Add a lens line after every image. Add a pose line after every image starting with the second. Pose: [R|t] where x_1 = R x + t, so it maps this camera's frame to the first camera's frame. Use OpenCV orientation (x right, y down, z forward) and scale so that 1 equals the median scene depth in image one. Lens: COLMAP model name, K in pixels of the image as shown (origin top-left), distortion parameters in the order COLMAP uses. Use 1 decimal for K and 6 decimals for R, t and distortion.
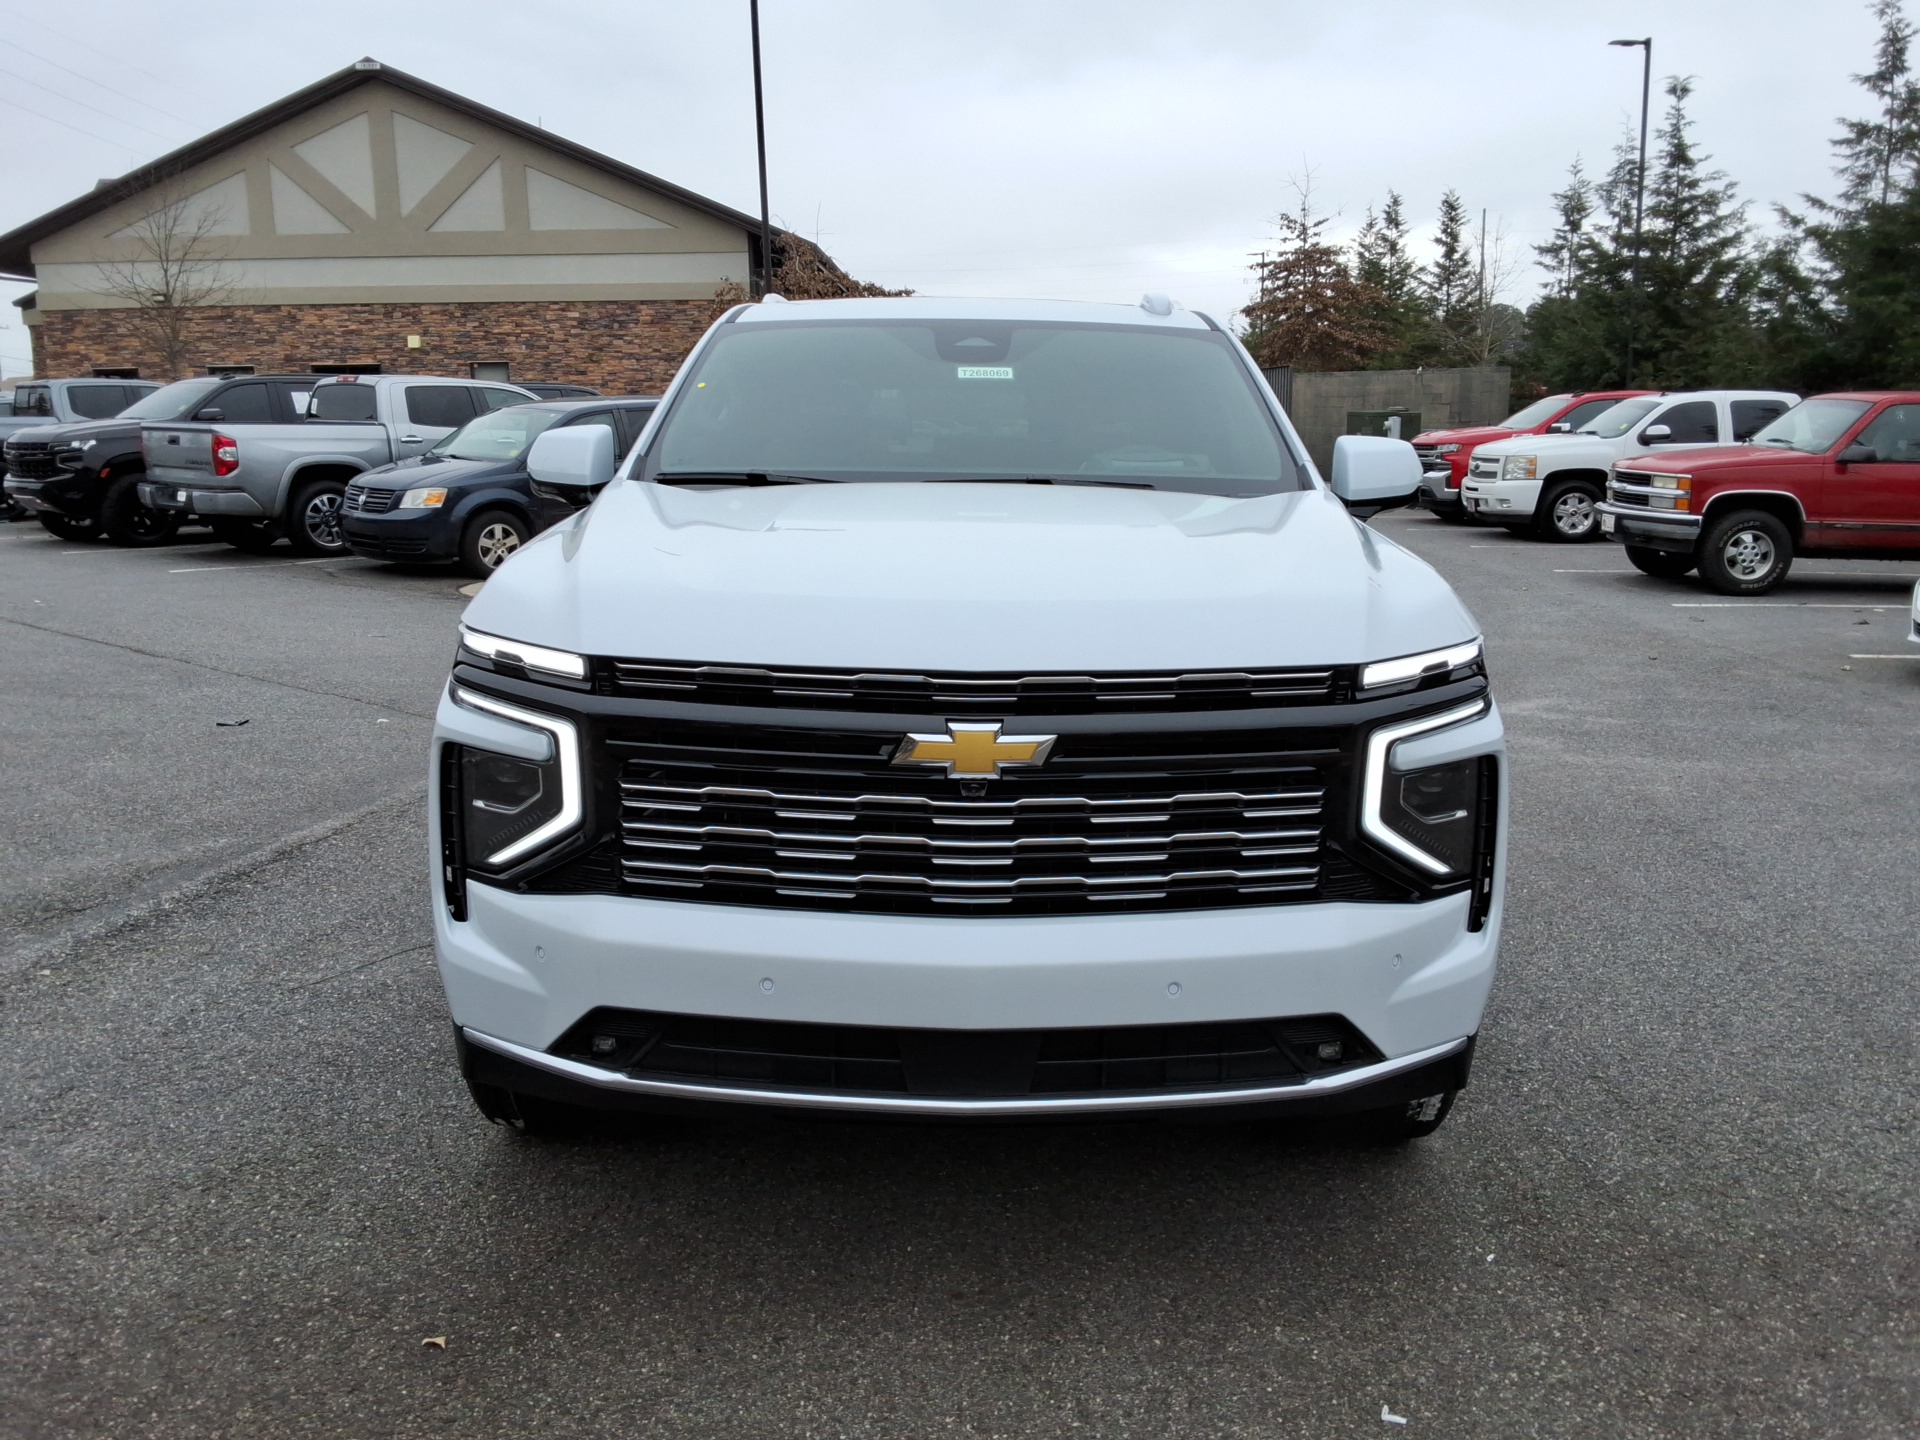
lens RADIAL K [[1568.3, 0, 980.0], [0, 1568.3, 695.4], [0, 0, 1]] dist [0.066828, -0.100913]
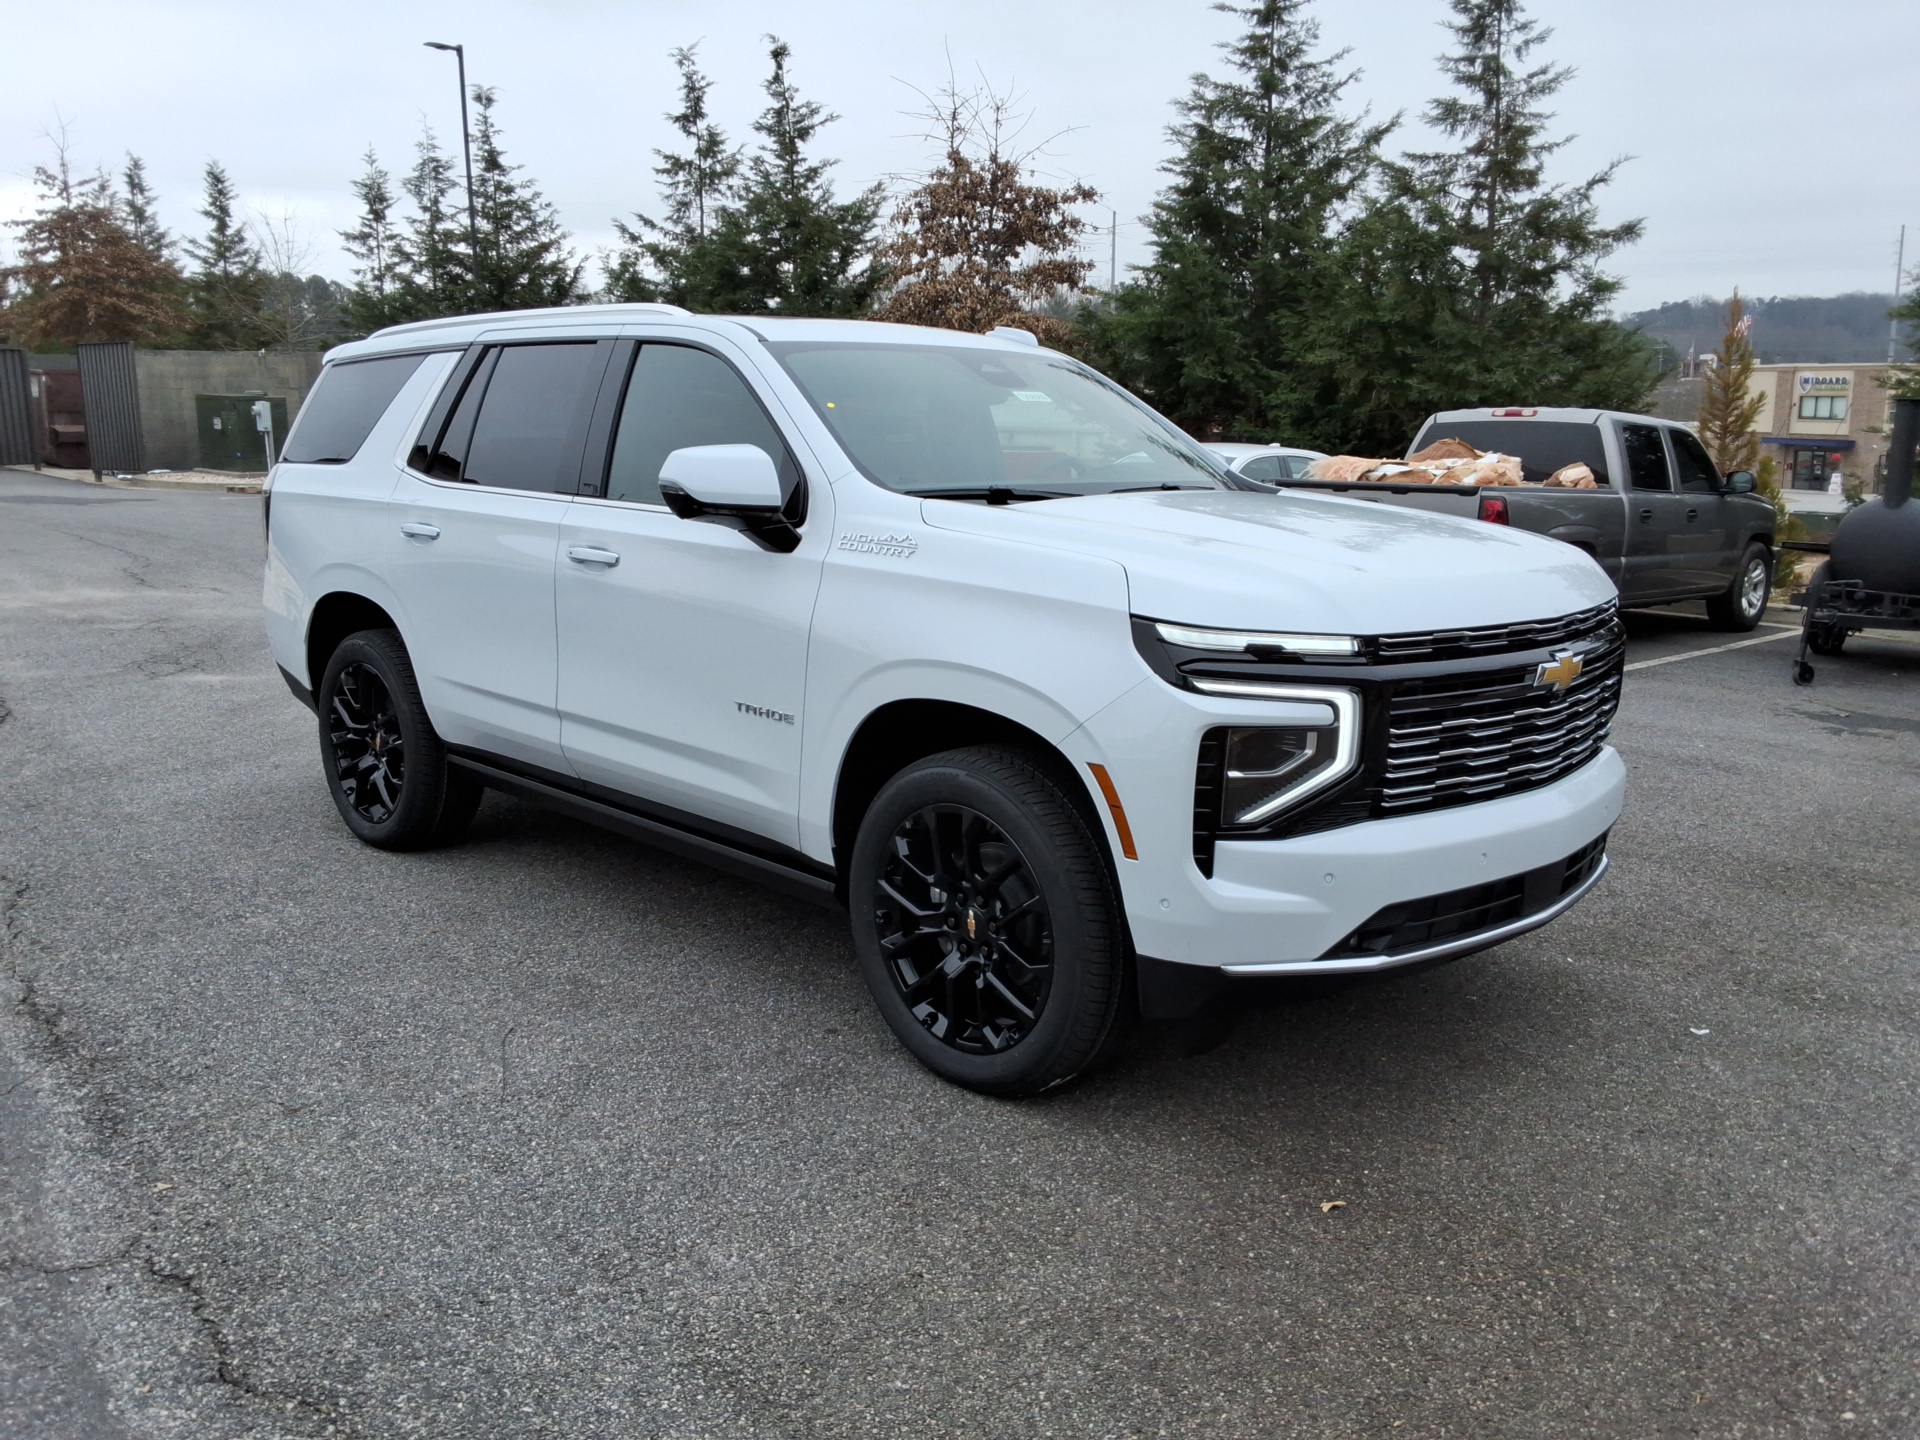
lens RADIAL K [[1529.1, 0, 979.7], [0, 1529.1, 713.9], [0, 0, 1]] dist [0.081890, -0.102137]
pose [[0.703905, -0.131901, 0.697939, -0.110671], [0.113559, 0.990866, 0.072731, -0.007270], [-0.701157, 0.028062, 0.712454, 0.027582]]
